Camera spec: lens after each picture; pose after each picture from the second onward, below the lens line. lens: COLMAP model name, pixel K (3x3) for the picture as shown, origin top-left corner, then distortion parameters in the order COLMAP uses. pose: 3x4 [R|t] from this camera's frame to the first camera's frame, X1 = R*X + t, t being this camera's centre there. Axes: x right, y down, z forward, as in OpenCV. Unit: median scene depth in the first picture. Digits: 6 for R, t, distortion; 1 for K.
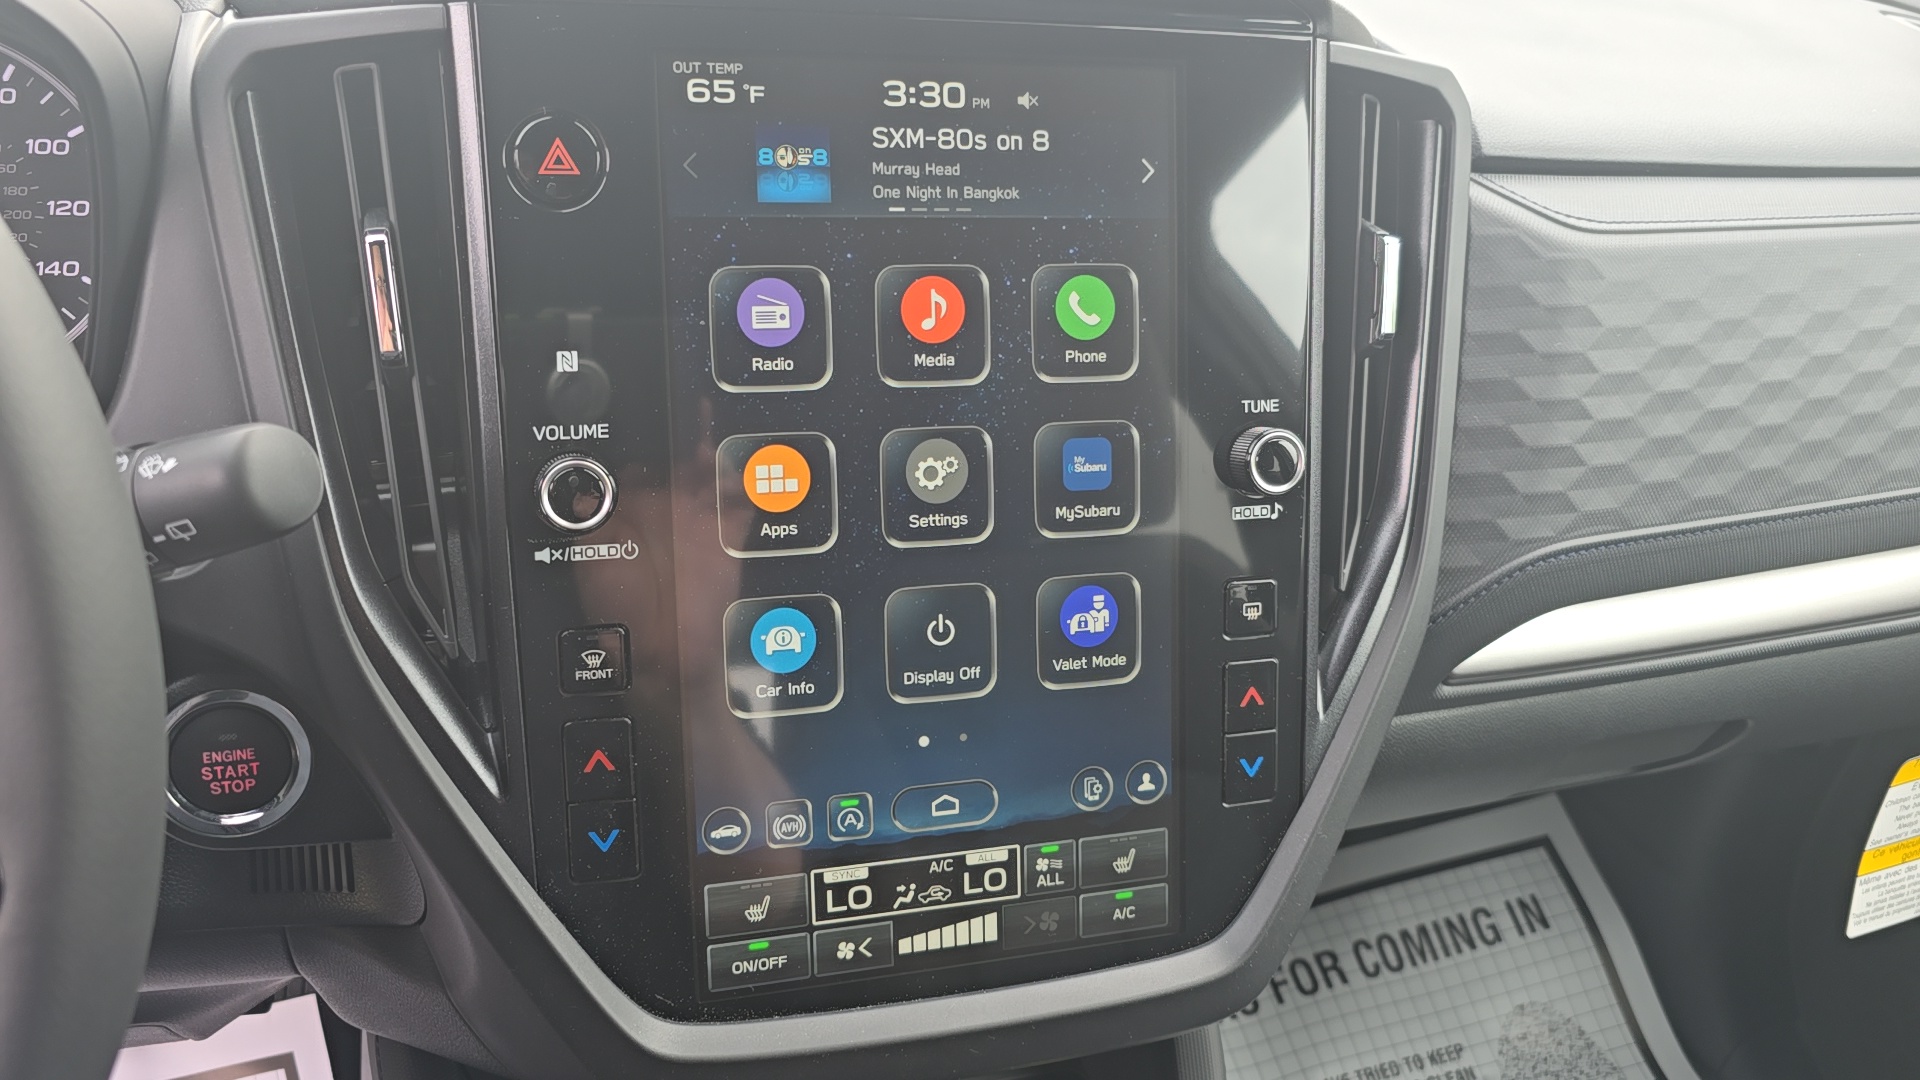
lens RADIAL K [[1585.7, 0, 964.4], [0, 1585.7, 559.4], [0, 0, 1]] dist [-0.004734, 0.007156]
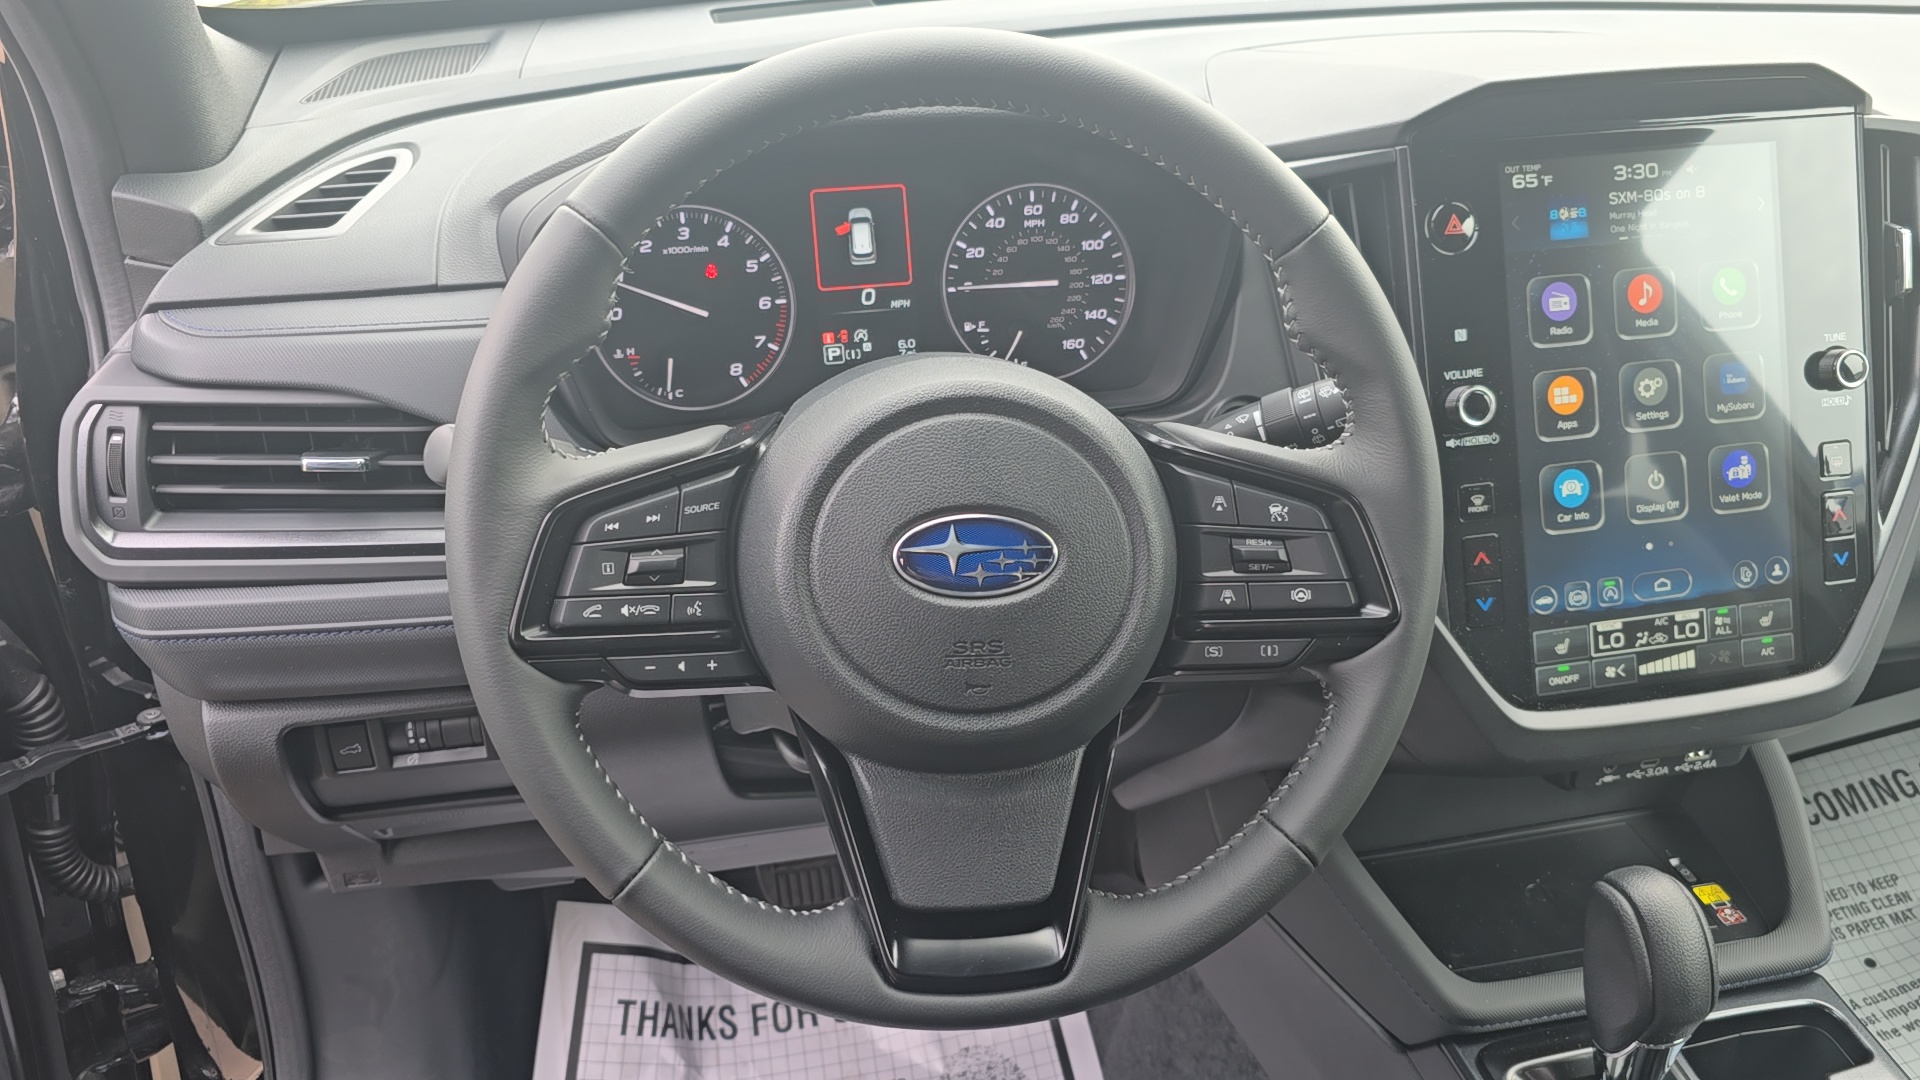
lens RADIAL K [[1585.7, 0, 990.0], [0, 1585.7, 557.8], [0, 0, 1]] dist [-0.004734, 0.007156]
pose [[0.990371, -0.063376, -0.123081, -0.511553], [0.058861, 0.997465, -0.039983, 0.151448], [0.125303, 0.032353, 0.991591, -0.766066]]
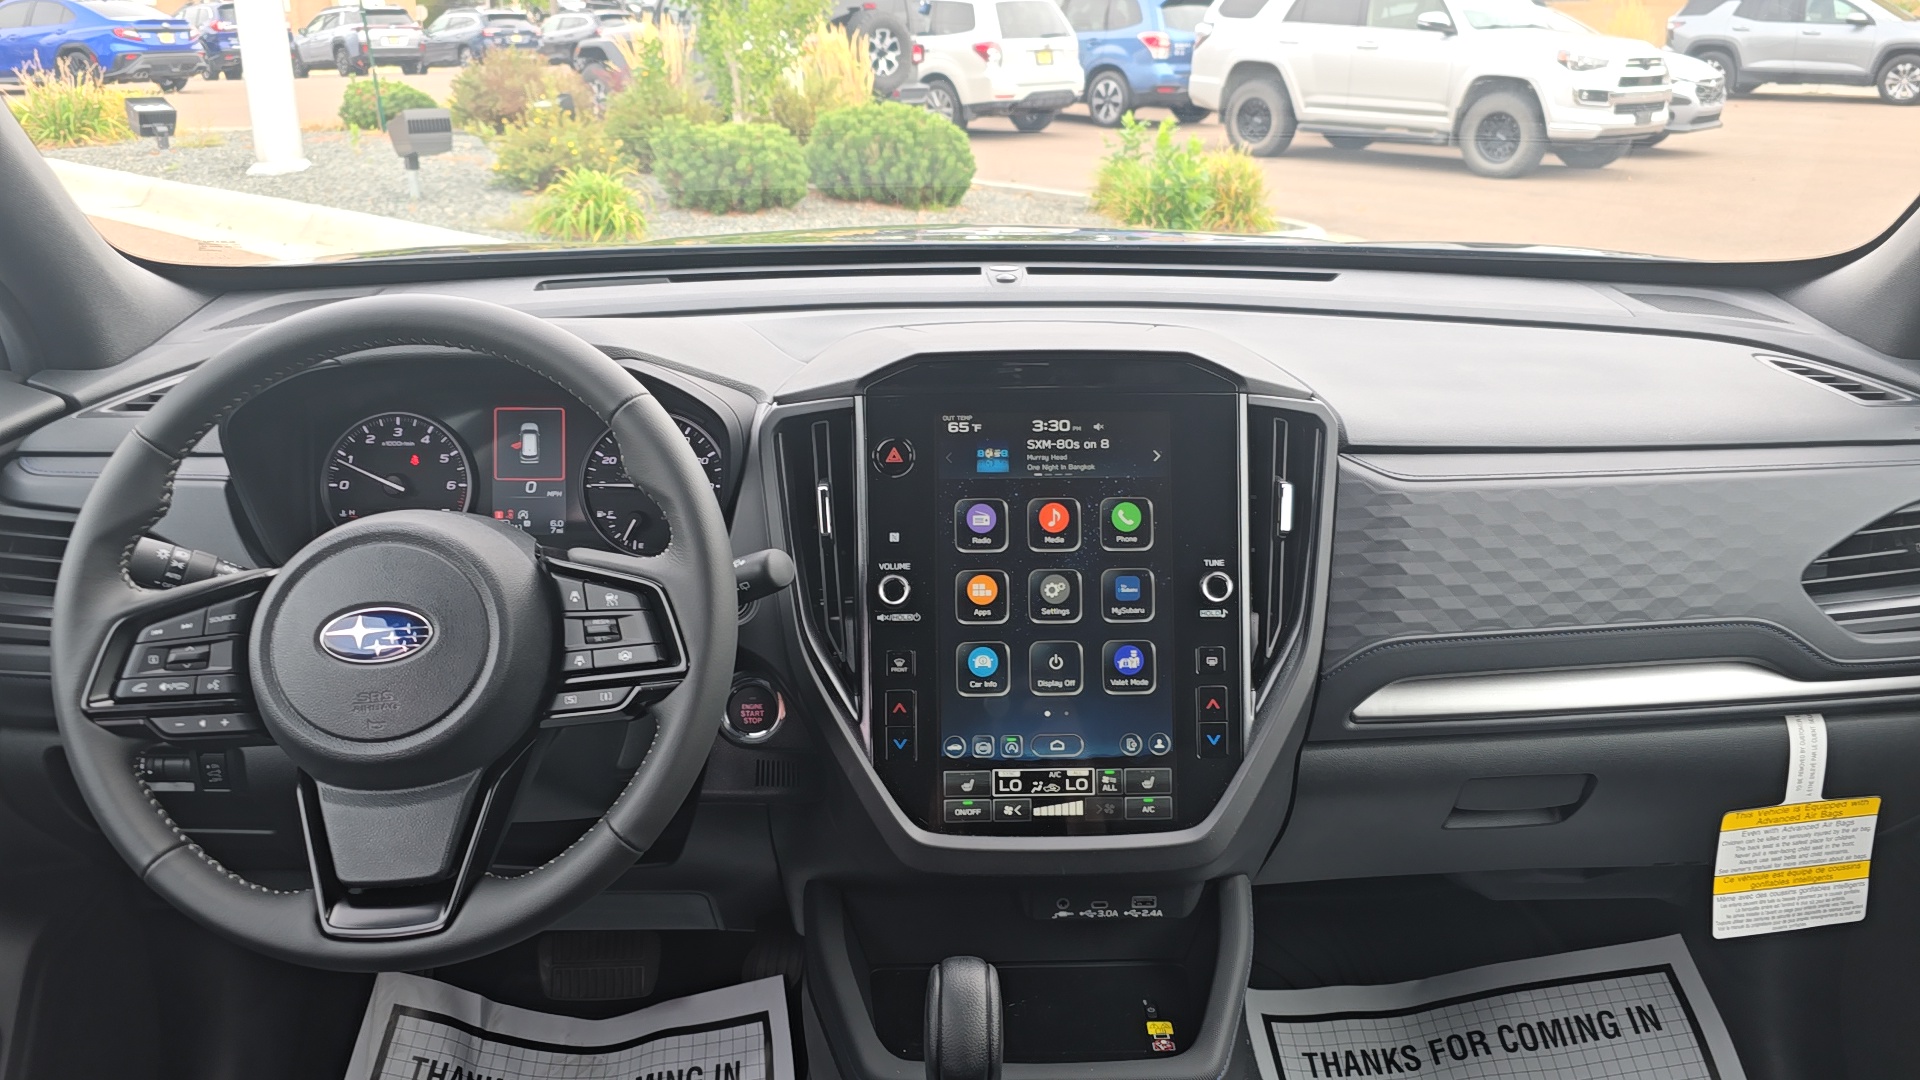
lens RADIAL K [[1585.7, 0, 980.9], [0, 1585.7, 581.0], [0, 0, 1]] dist [-0.004734, 0.007156]
pose [[0.958016, -0.009176, -0.286568, 0.502455], [-0.047579, 0.980543, -0.190454, 0.348950], [0.282740, 0.196092, 0.938939, -1.077442]]
